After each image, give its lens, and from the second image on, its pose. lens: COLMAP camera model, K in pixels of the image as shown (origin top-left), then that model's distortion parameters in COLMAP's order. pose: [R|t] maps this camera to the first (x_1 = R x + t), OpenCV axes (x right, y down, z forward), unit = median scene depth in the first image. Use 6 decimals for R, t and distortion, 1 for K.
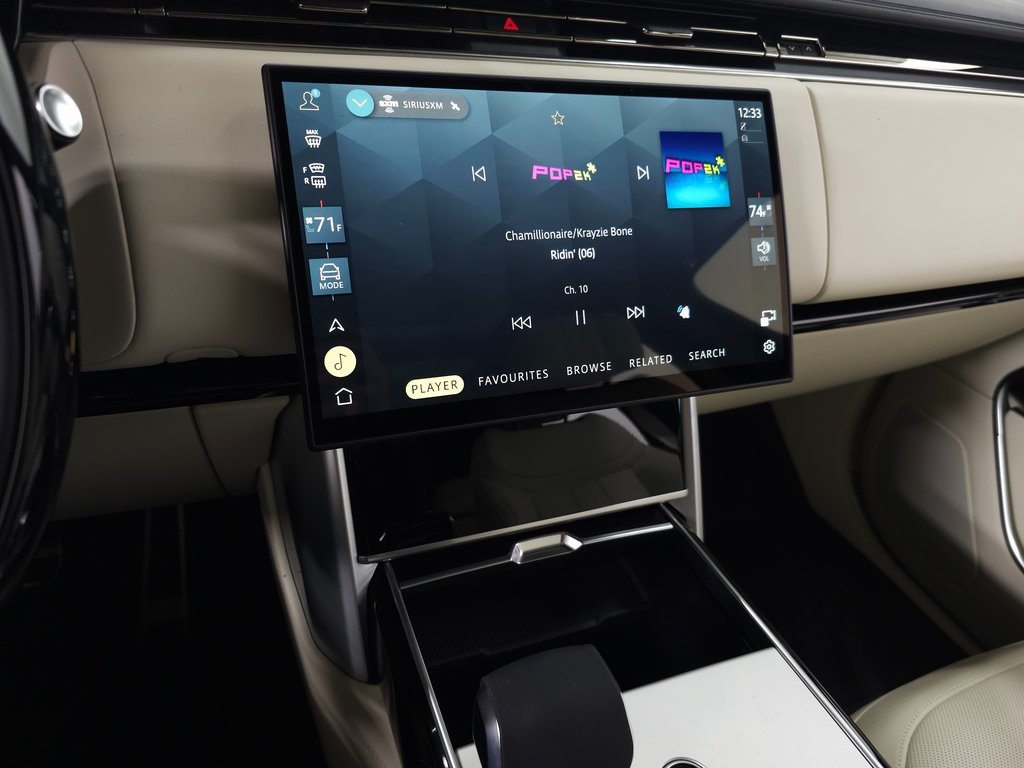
lens RADIAL K [[697.2, 0, 515.0], [0, 697.2, 390.7], [0, 0, 1]] dist [0.036792, -0.043355]
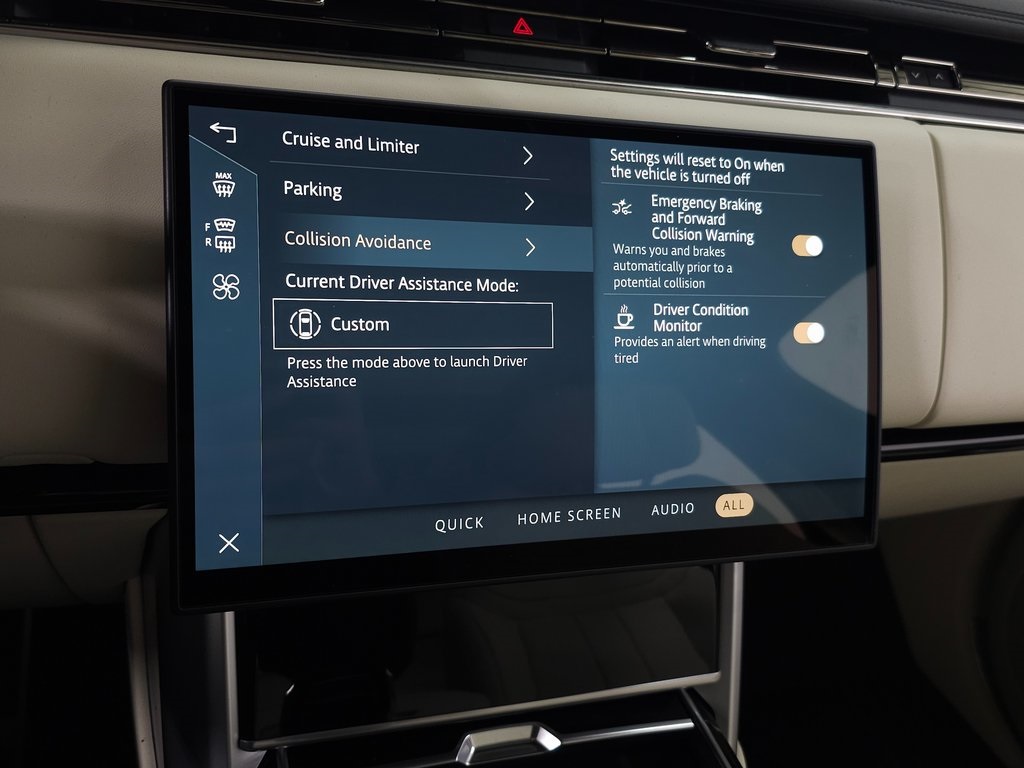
lens RADIAL K [[966.1, 0, 520.0], [0, 966.1, 378.7], [0, 0, 1]] dist [0.021872, 0.000000]
pose [[0.995398, 0.094040, -0.018442, 0.042908], [-0.094676, 0.994806, -0.037393, -0.118117], [0.014829, 0.038967, 0.999130, 0.007788]]
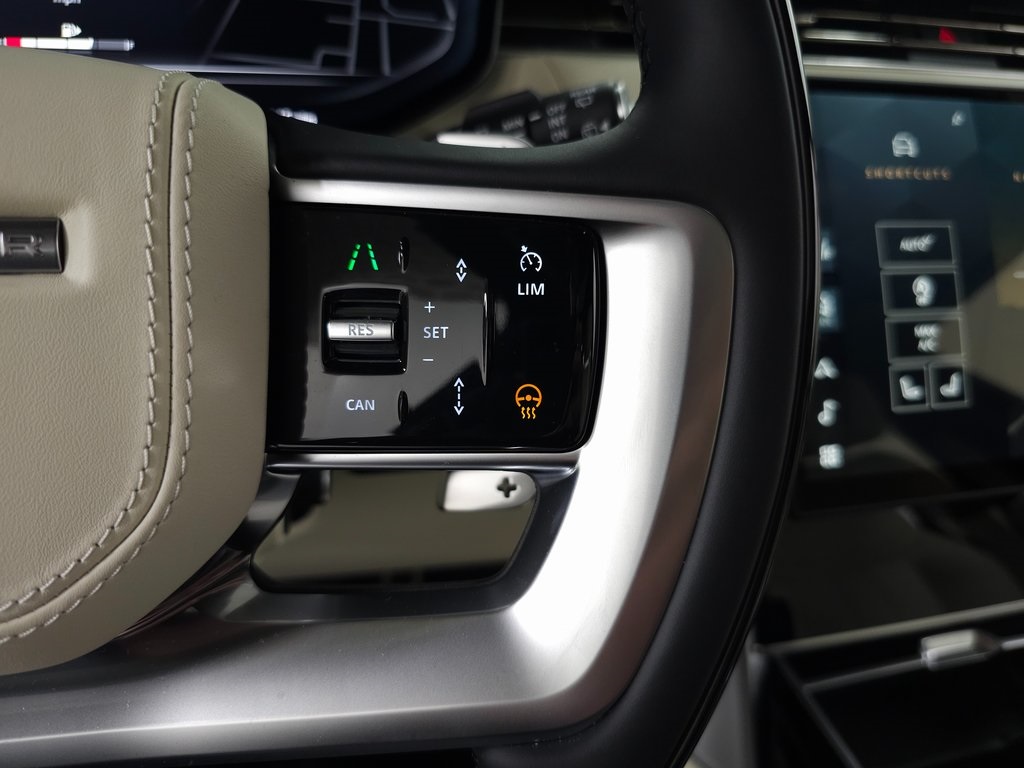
lens RADIAL K [[697.2, 0, 514.2], [0, 697.2, 376.4], [0, 0, 1]] dist [0.036792, -0.043355]
pose [[0.986888, 0.023319, -0.159716, -0.385311], [-0.038424, 0.995004, -0.092145, 0.005817], [0.156769, 0.097074, 0.982853, 0.091718]]
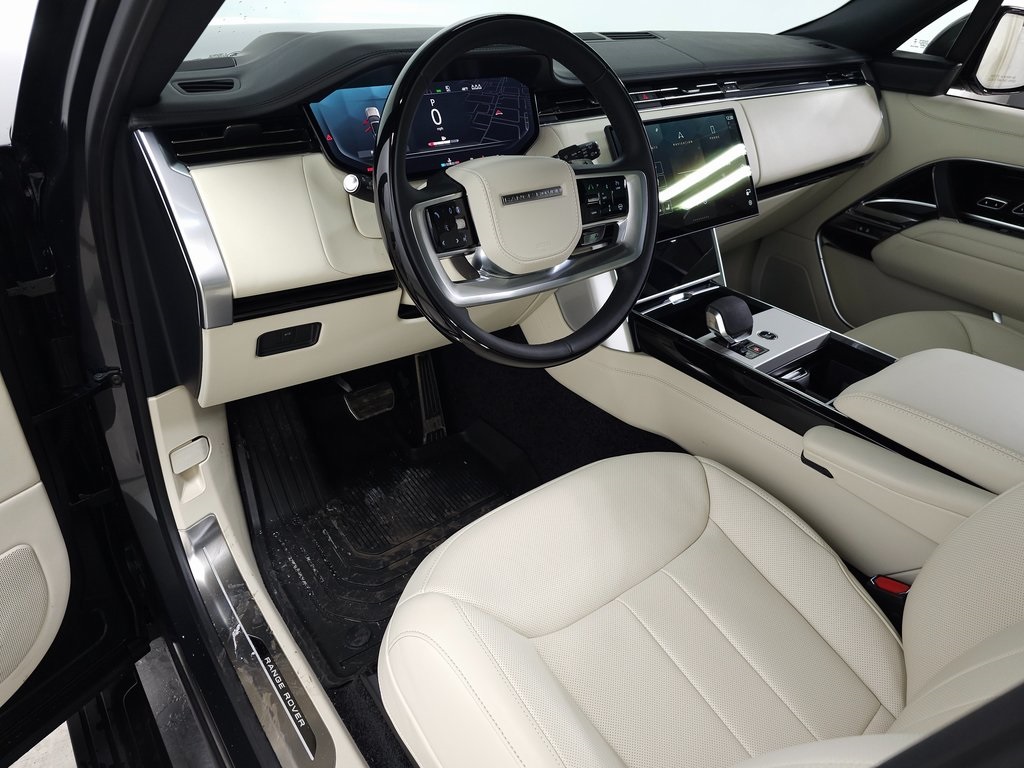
lens RADIAL K [[697.2, 0, 512.1], [0, 697.2, 384.1], [0, 0, 1]] dist [0.036792, -0.043355]
pose [[0.958785, -0.198880, 0.202922, -1.235475], [0.195979, 0.980001, 0.034504, 0.357943], [-0.205726, 0.006686, 0.978587, -1.489758]]
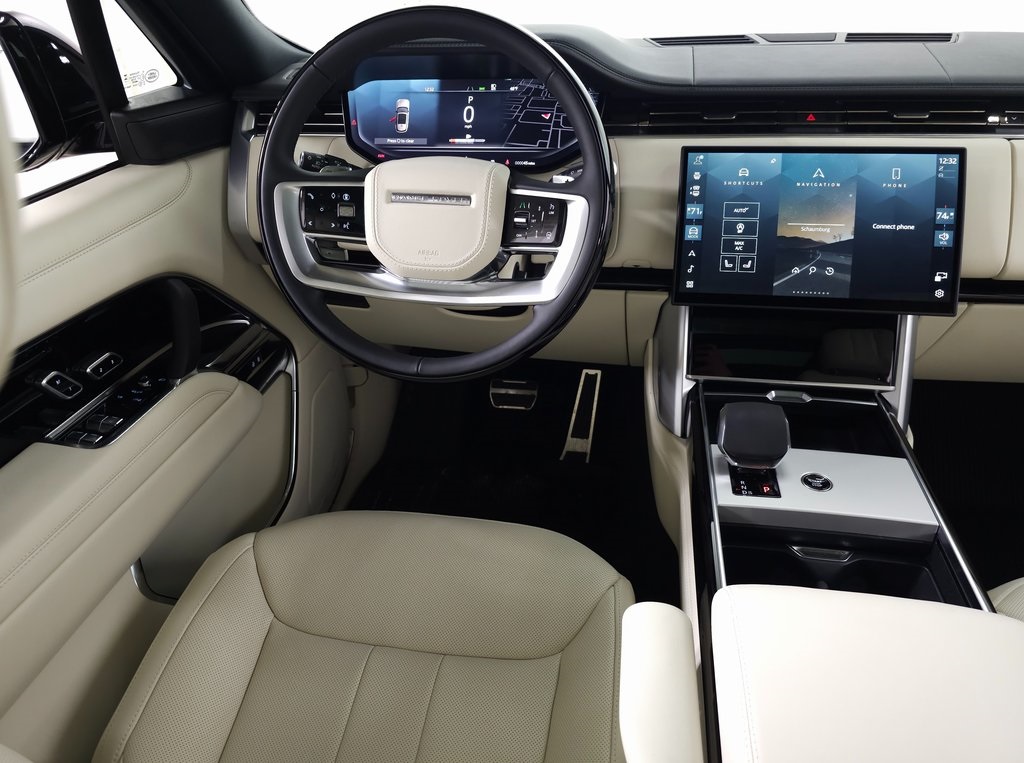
lens RADIAL K [[697.2, 0, 516.2], [0, 697.2, 378.6], [0, 0, 1]] dist [0.036792, -0.043355]
pose [[0.841752, 0.156484, -0.516688, 0.421578], [-0.179674, 0.983712, 0.005216, 0.330434], [0.509089, 0.088445, 0.856158, -1.022801]]
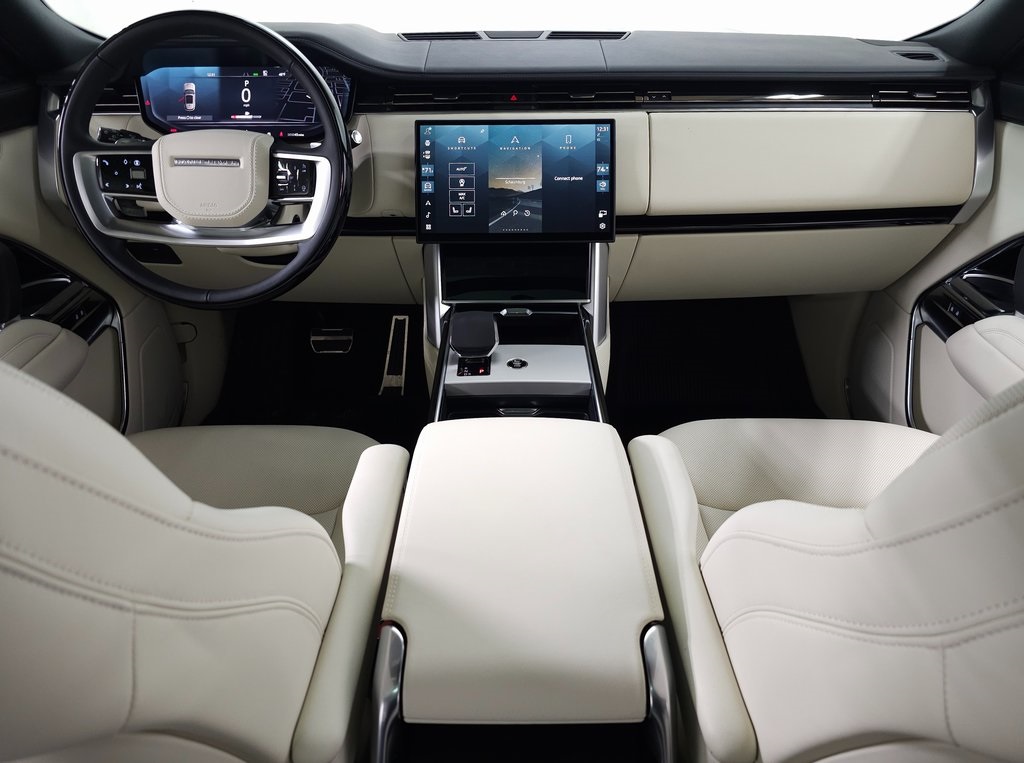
lens RADIAL K [[697.2, 0, 519.9], [0, 697.2, 381.1], [0, 0, 1]] dist [0.036792, -0.043355]
pose [[0.923106, 0.107697, -0.369156, 1.067754], [-0.113194, 0.993550, 0.006806, 0.494079], [0.367508, 0.035504, 0.929342, -1.347558]]
